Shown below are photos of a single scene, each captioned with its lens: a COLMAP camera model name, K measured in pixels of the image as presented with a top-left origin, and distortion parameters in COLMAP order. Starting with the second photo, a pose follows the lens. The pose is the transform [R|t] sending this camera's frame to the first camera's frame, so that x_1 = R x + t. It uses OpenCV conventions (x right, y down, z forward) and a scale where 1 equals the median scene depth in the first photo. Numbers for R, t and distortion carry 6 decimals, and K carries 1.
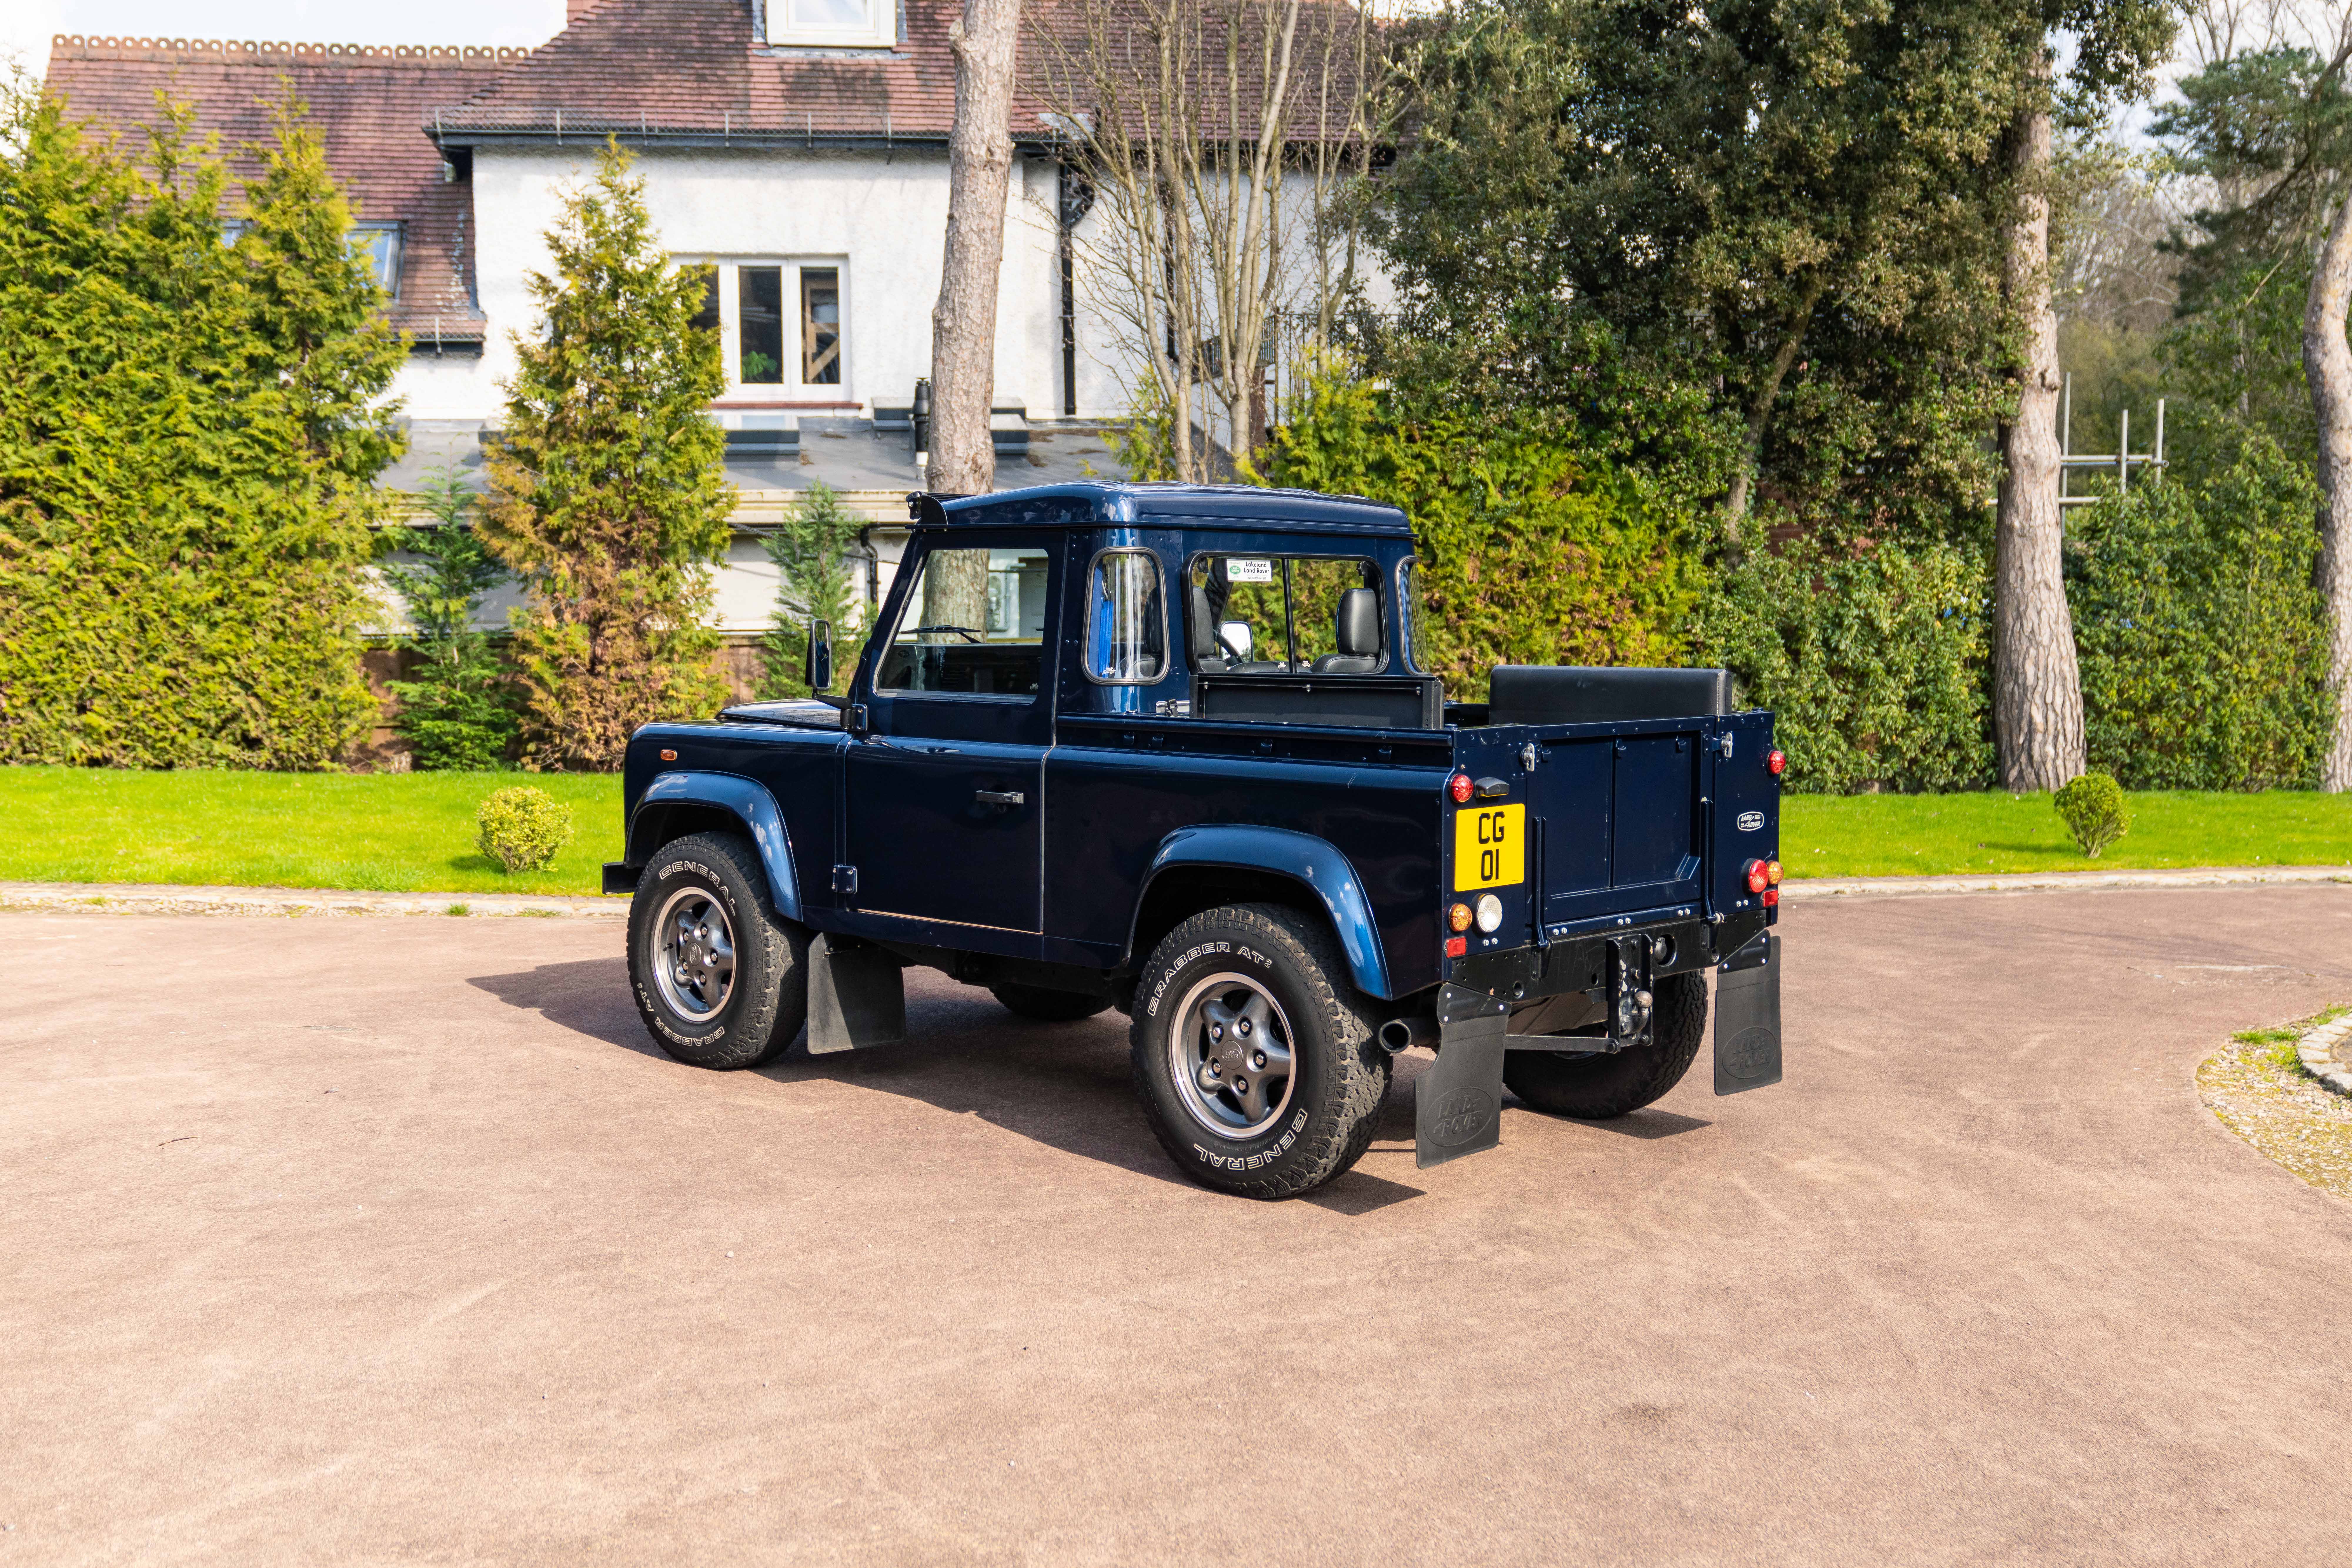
lens RADIAL K [[2554.3, 0, 1176.0], [0, 2554.3, 784.0], [0, 0, 1]] dist [-0.020687, 0.026518]
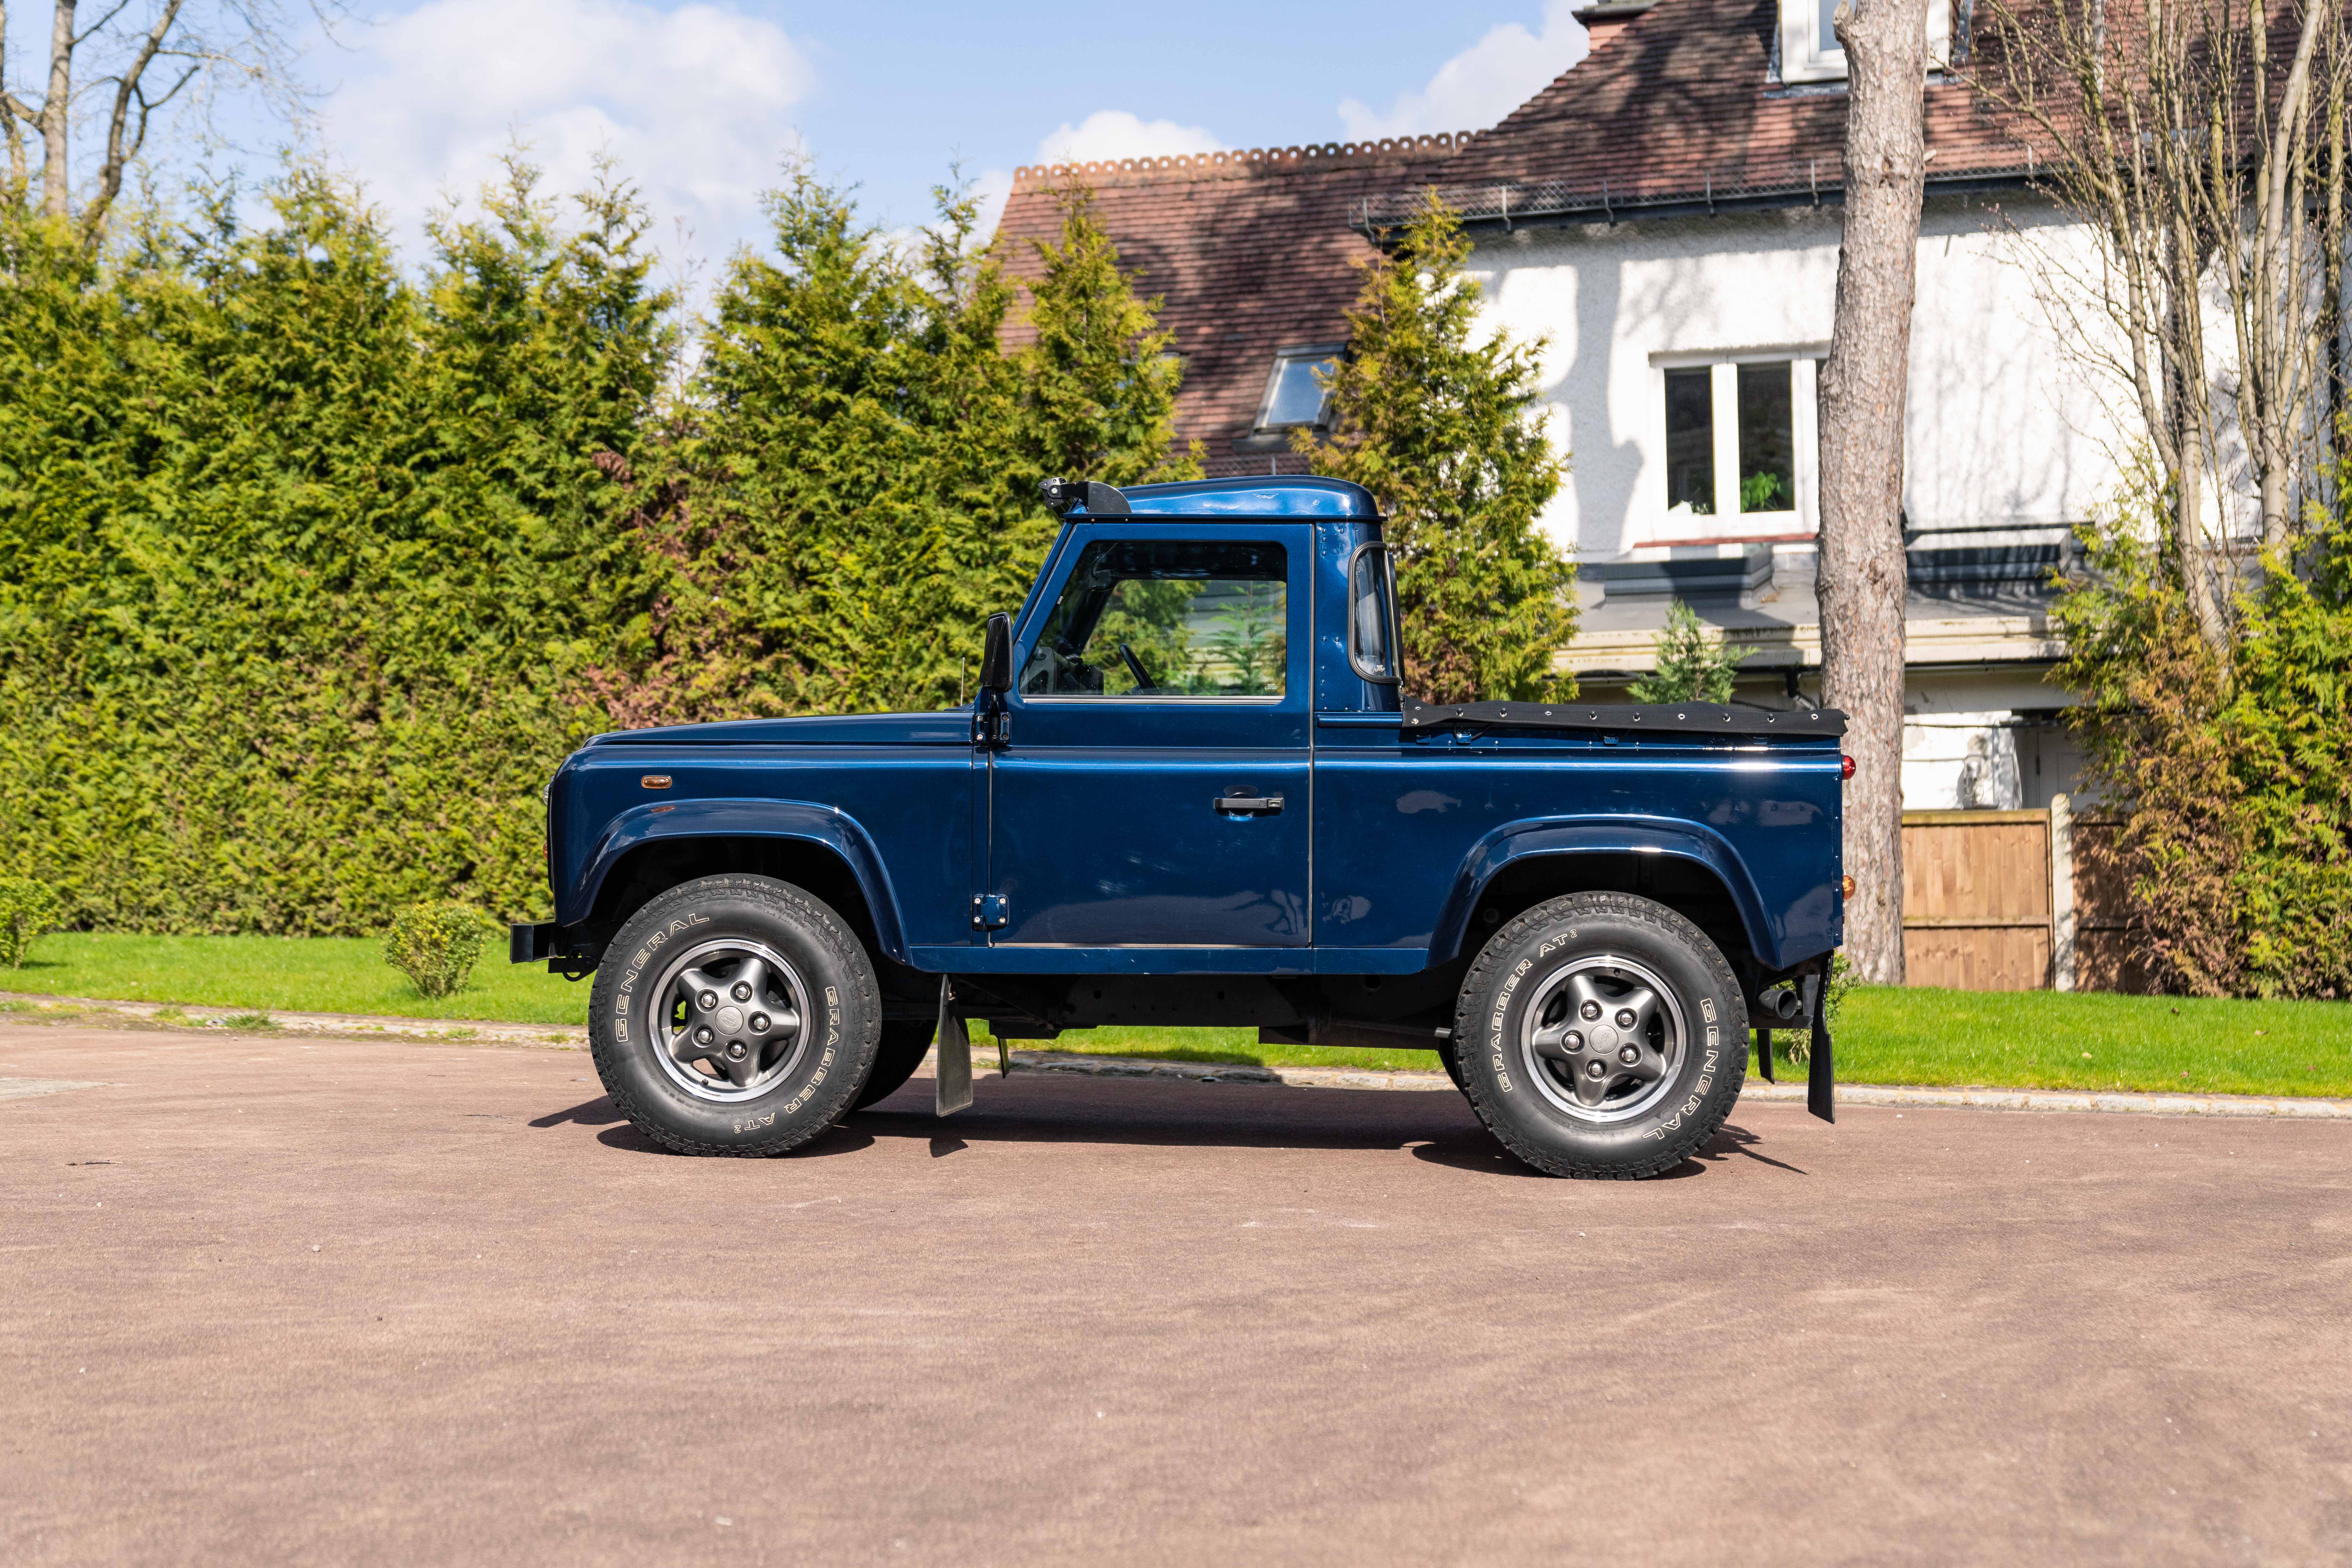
lens RADIAL K [[3363.3, 0, 1167.7], [0, 3363.3, 769.9], [0, 0, 1]] dist [-0.006169, 0.073021]
pose [[0.883242, -0.018629, -0.468547, 0.204525], [-0.034100, 0.994013, -0.103803, 0.043700], [0.467676, 0.107661, 0.877319, 0.039273]]
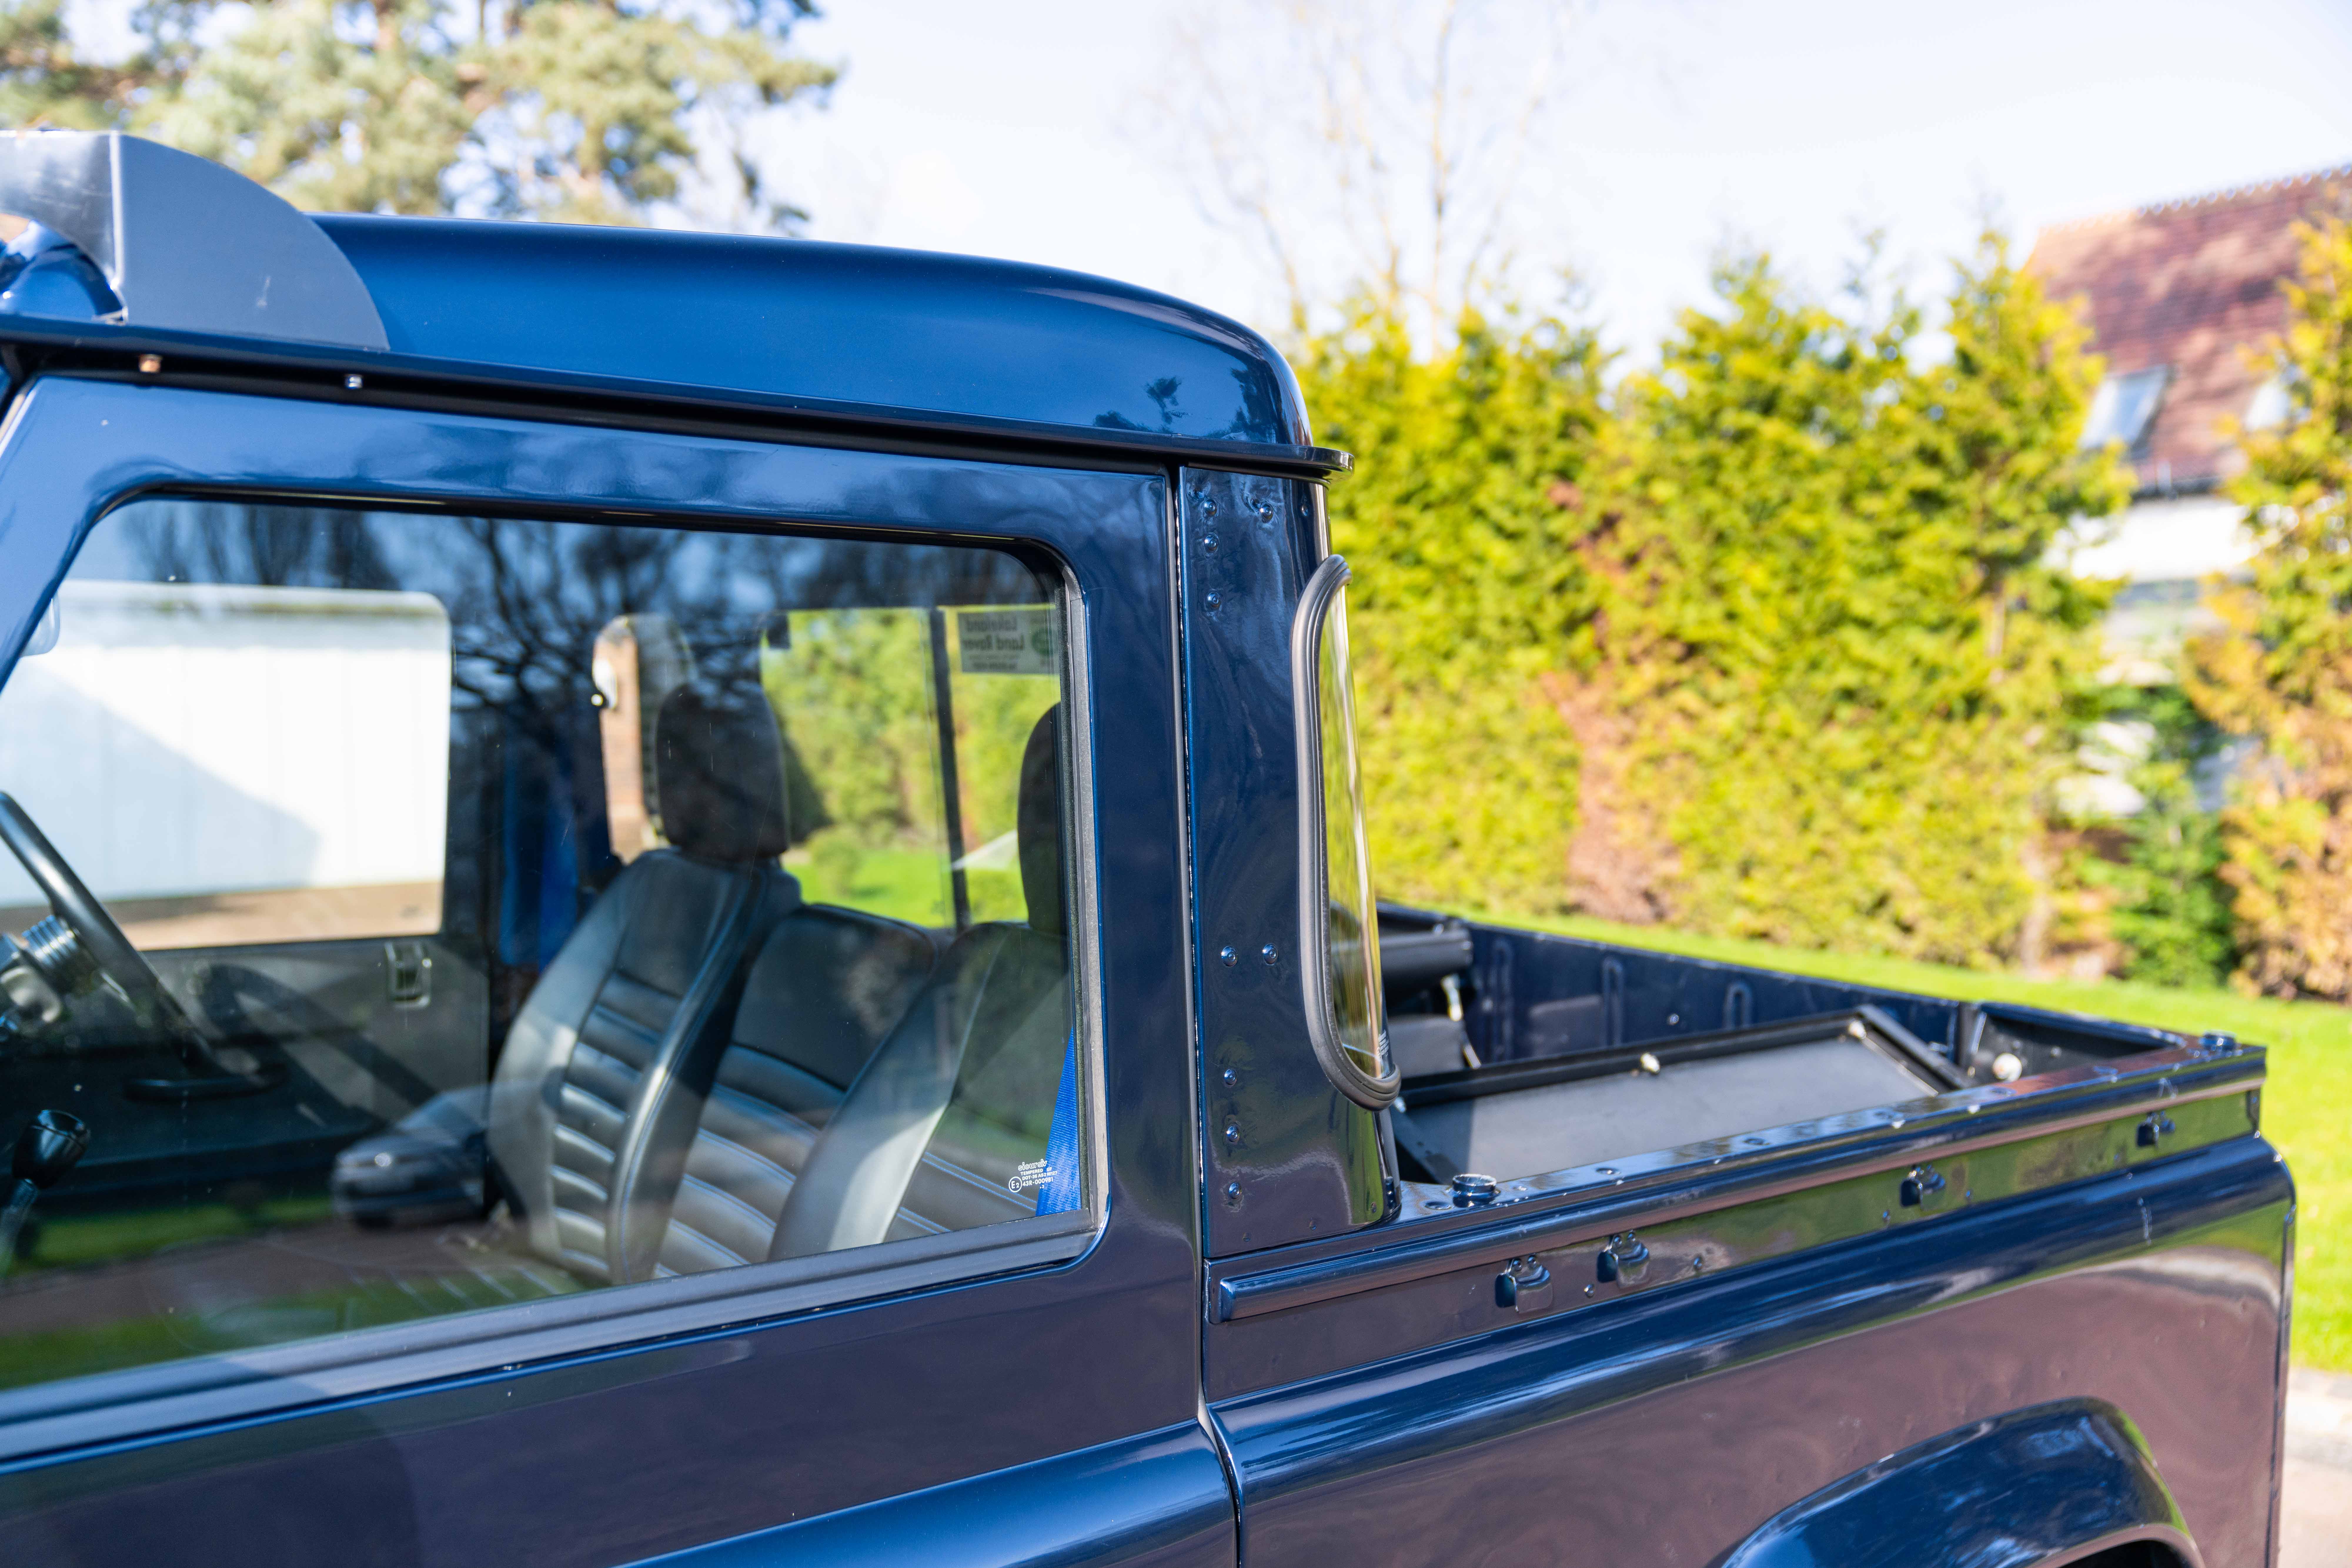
lens RADIAL K [[1953.7, 0, 1175.0], [0, 1953.7, 772.1], [0, 0, 1]] dist [-0.000111, 0.011037]
pose [[0.529224, 0.011908, -0.848398, 0.073611], [-0.072275, 0.996900, -0.031092, -0.029880], [0.845398, 0.077773, 0.528444, 0.420442]]
